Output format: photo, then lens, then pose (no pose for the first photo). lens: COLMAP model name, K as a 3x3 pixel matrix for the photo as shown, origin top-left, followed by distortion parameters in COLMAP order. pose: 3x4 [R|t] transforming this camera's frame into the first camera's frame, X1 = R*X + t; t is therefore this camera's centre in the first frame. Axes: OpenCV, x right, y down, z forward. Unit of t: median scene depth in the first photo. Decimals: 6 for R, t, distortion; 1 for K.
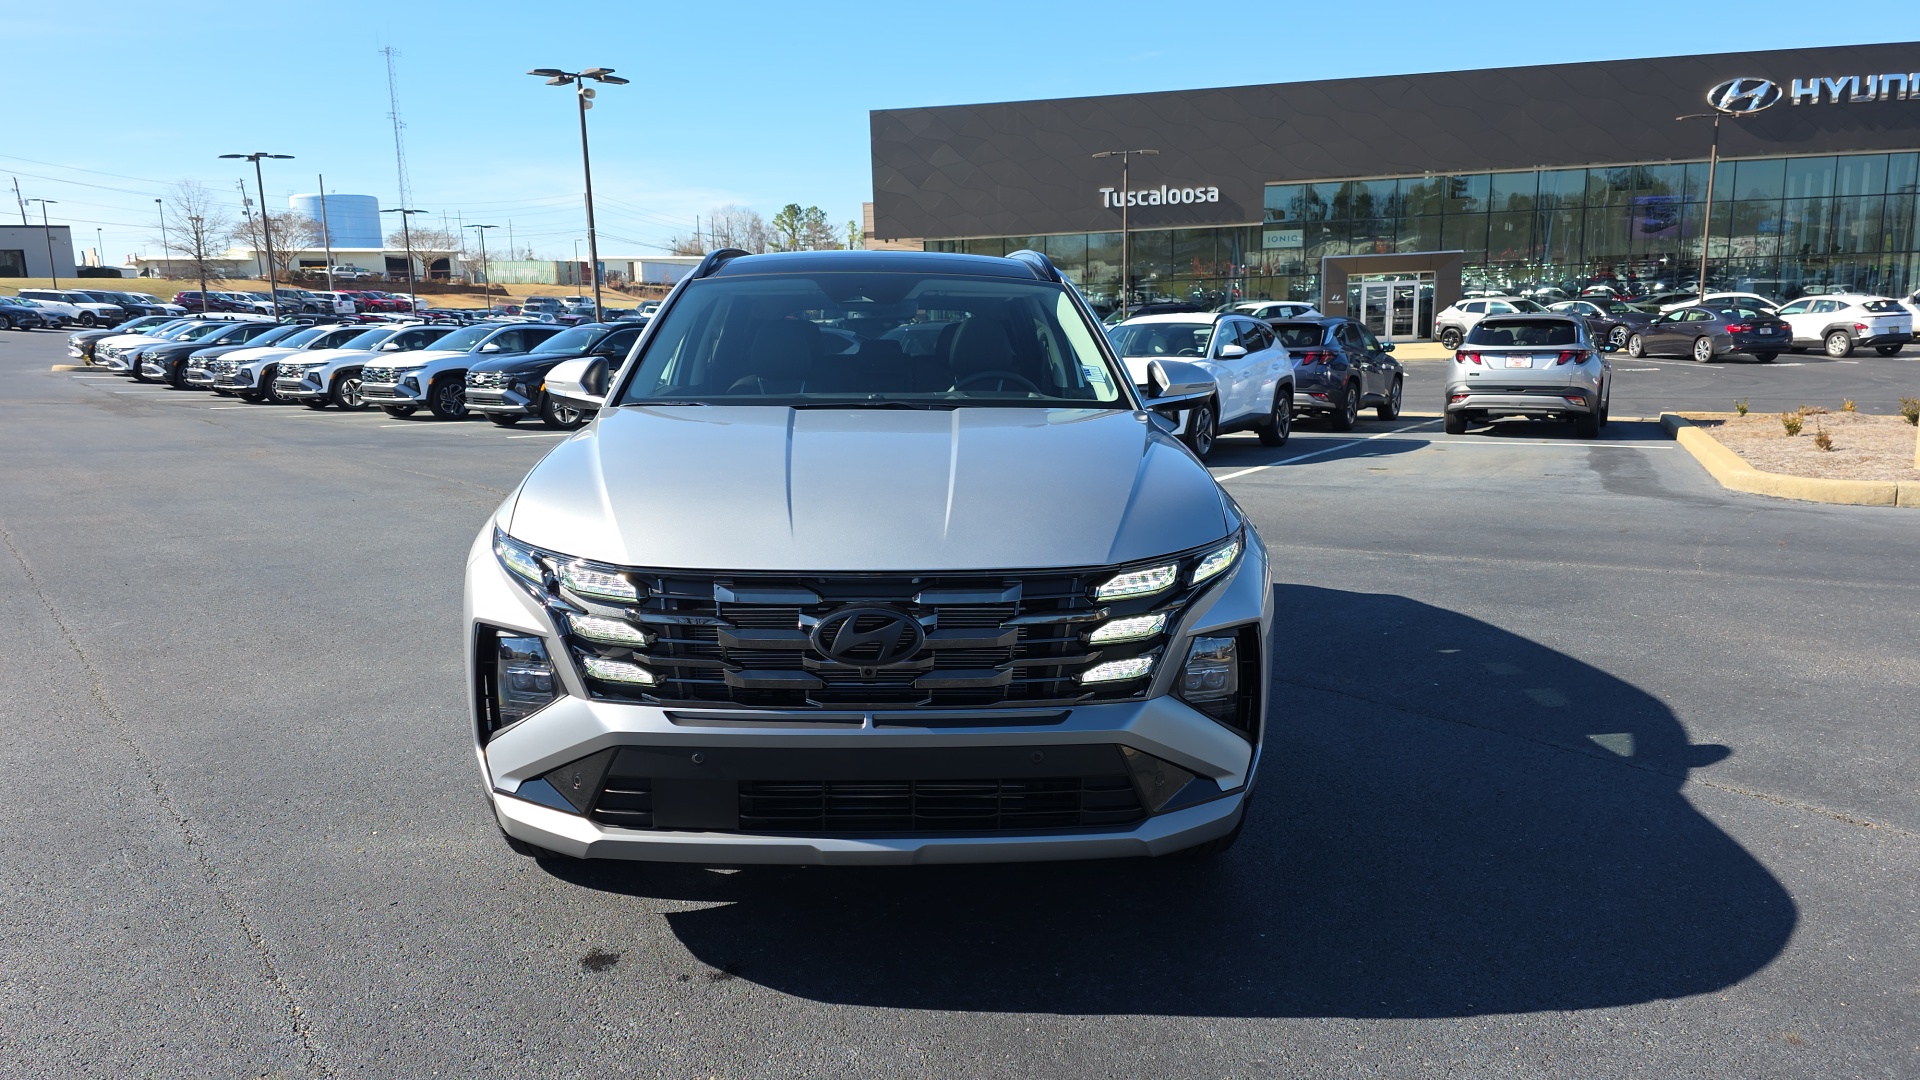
lens RADIAL K [[1296.5, 0, 914.5], [0, 1296.5, 531.3], [0, 0, 1]] dist [0.060201, -0.061512]
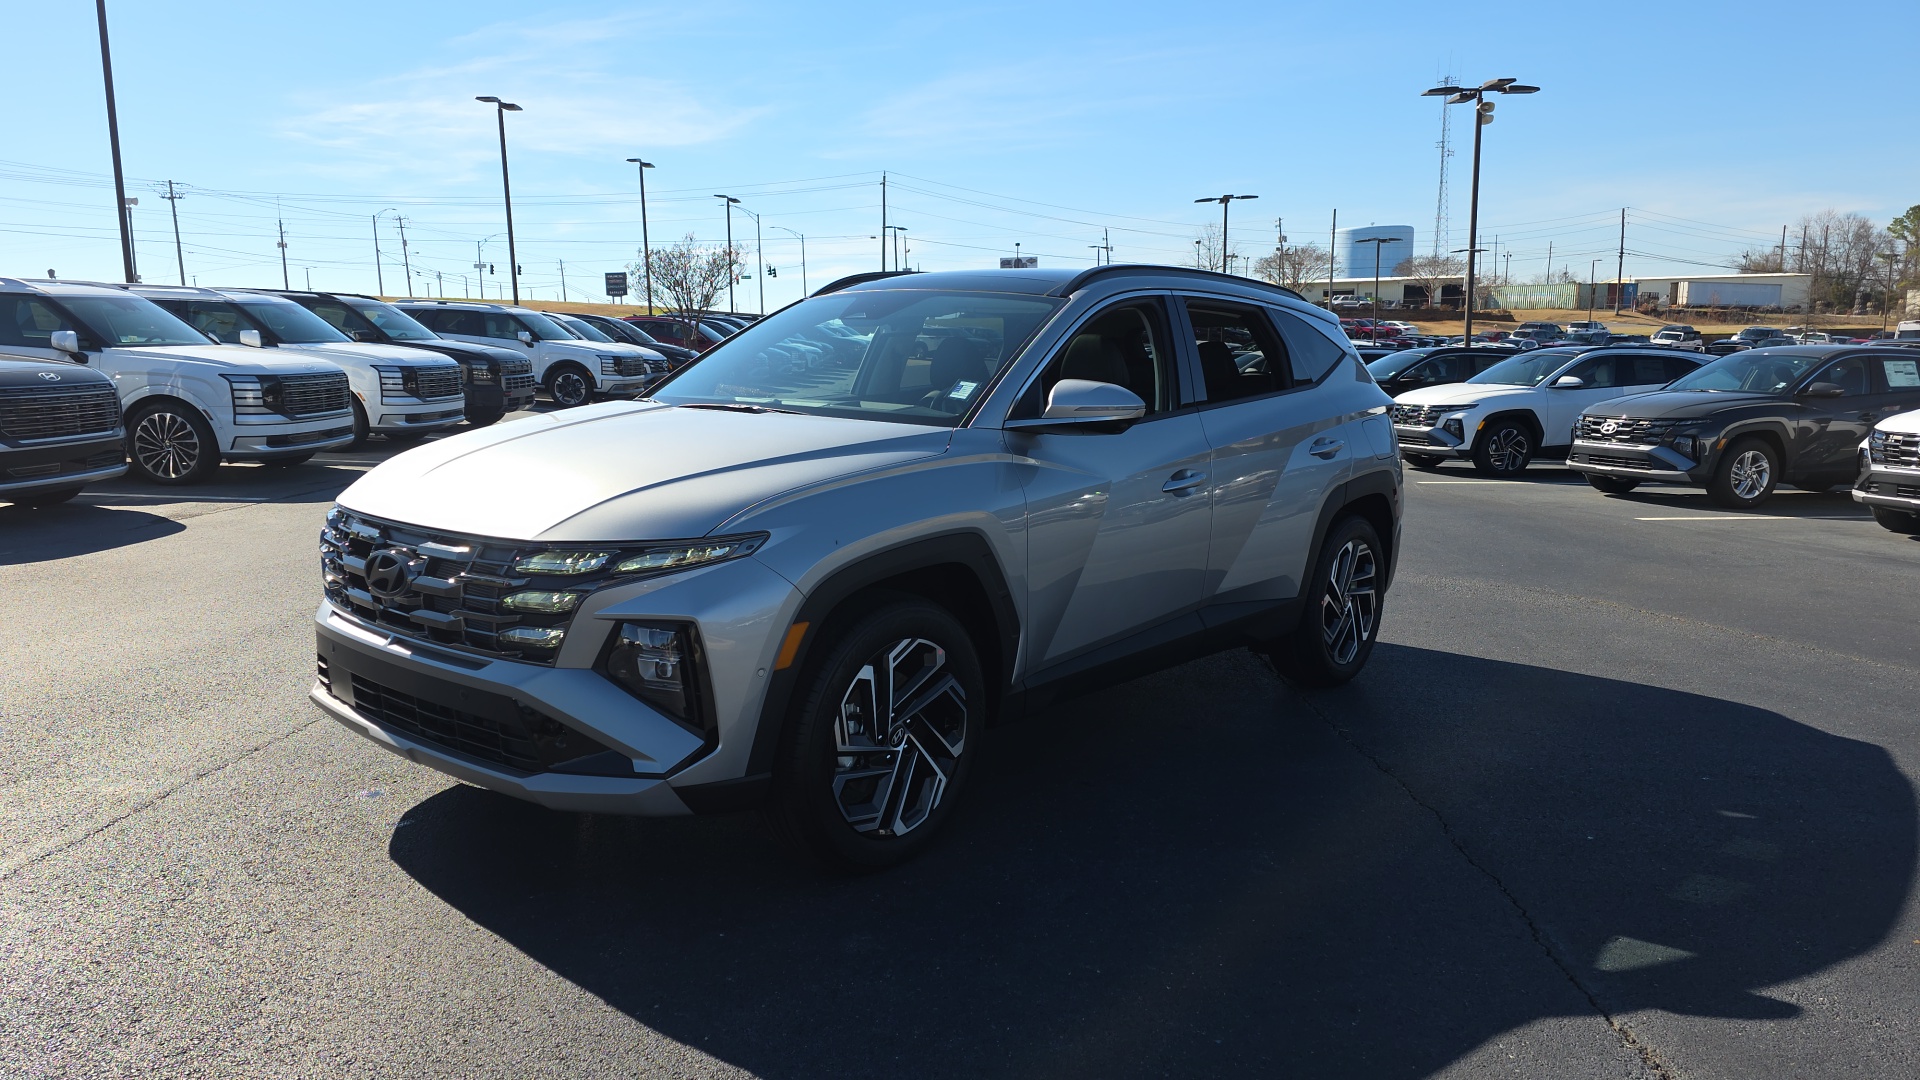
lens RADIAL K [[1296.5, 0, 947.1], [0, 1296.5, 550.4], [0, 0, 1]] dist [0.060201, -0.061512]
pose [[0.733955, 0.115660, -0.669278, 0.102117], [-0.119829, 0.991988, 0.040019, -0.004775], [0.668544, 0.050826, 0.741934, 0.034347]]
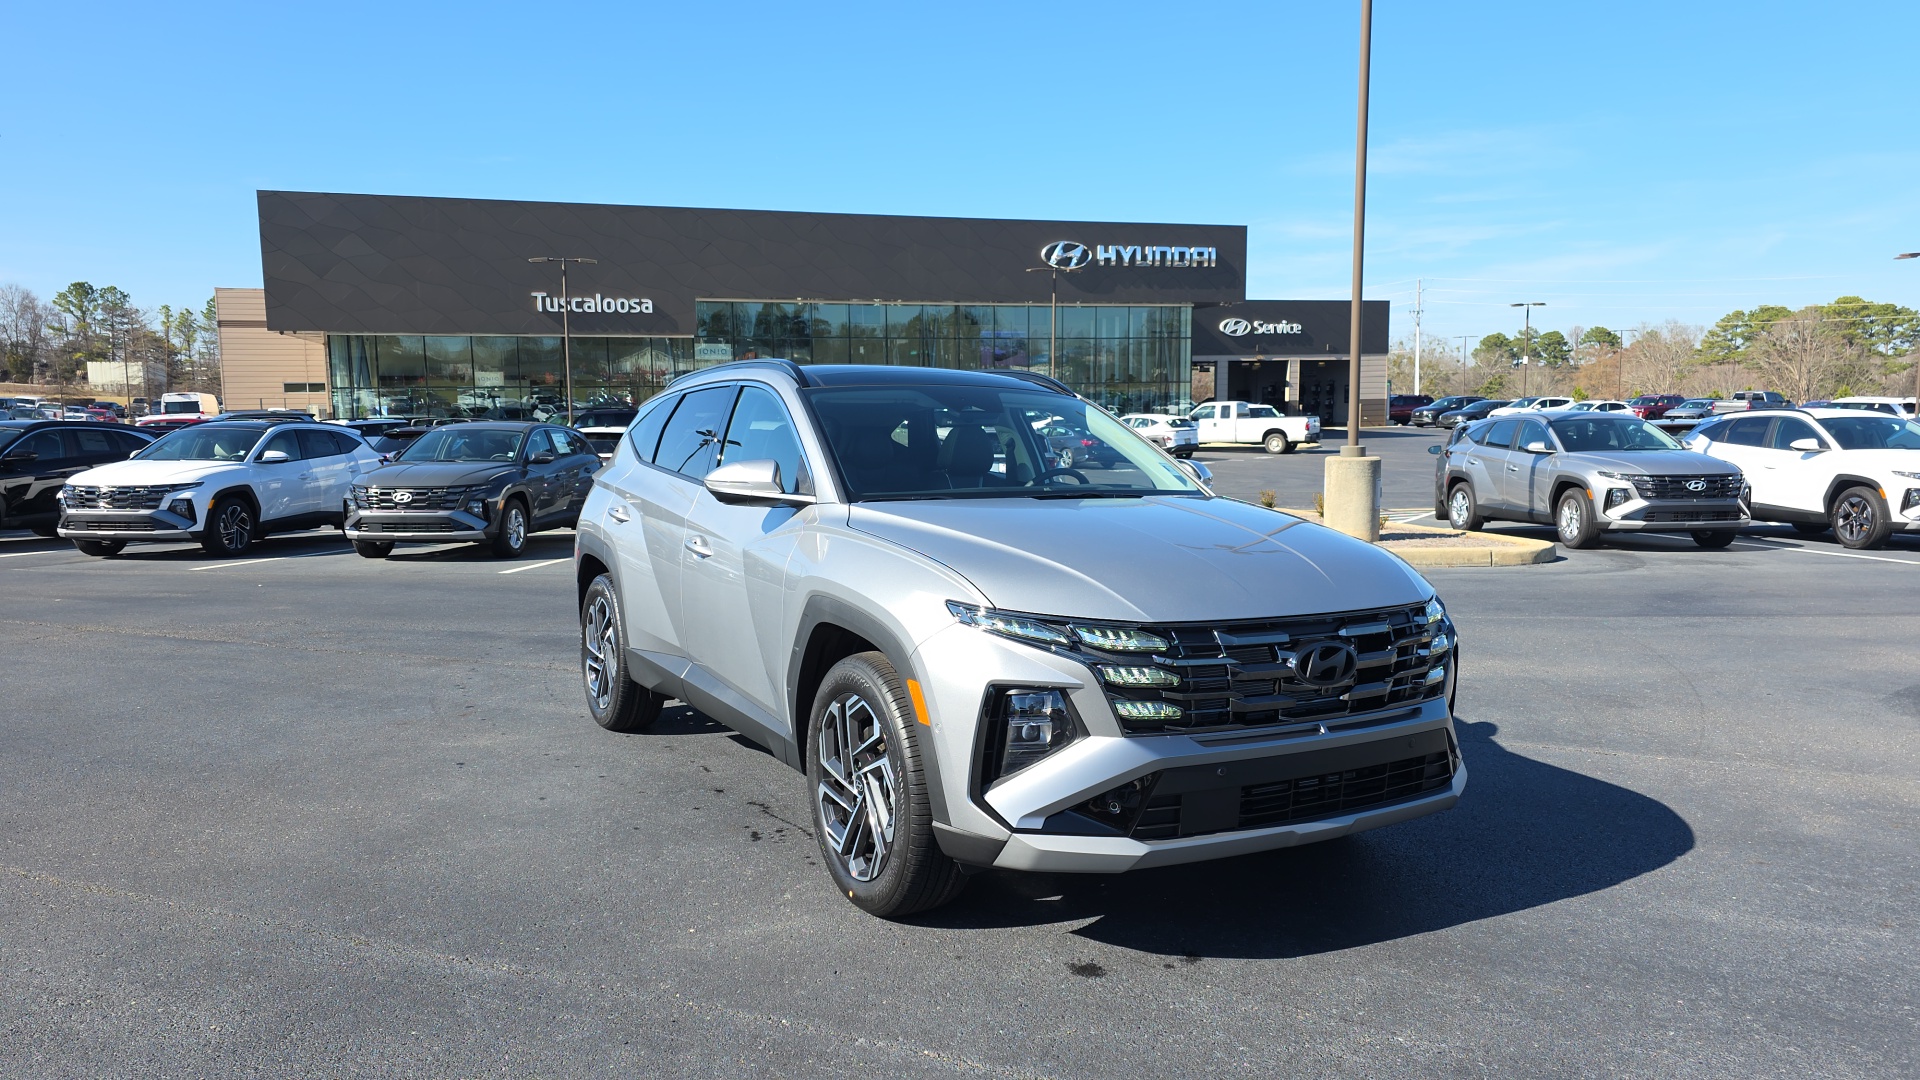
lens RADIAL K [[1296.5, 0, 944.9], [0, 1296.5, 539.8], [0, 0, 1]] dist [0.060201, -0.061512]
pose [[0.870373, -0.031353, 0.491393, -0.088233], [0.067440, 0.996157, -0.055893, 0.000338], [-0.487752, 0.081787, 0.869143, 0.001948]]
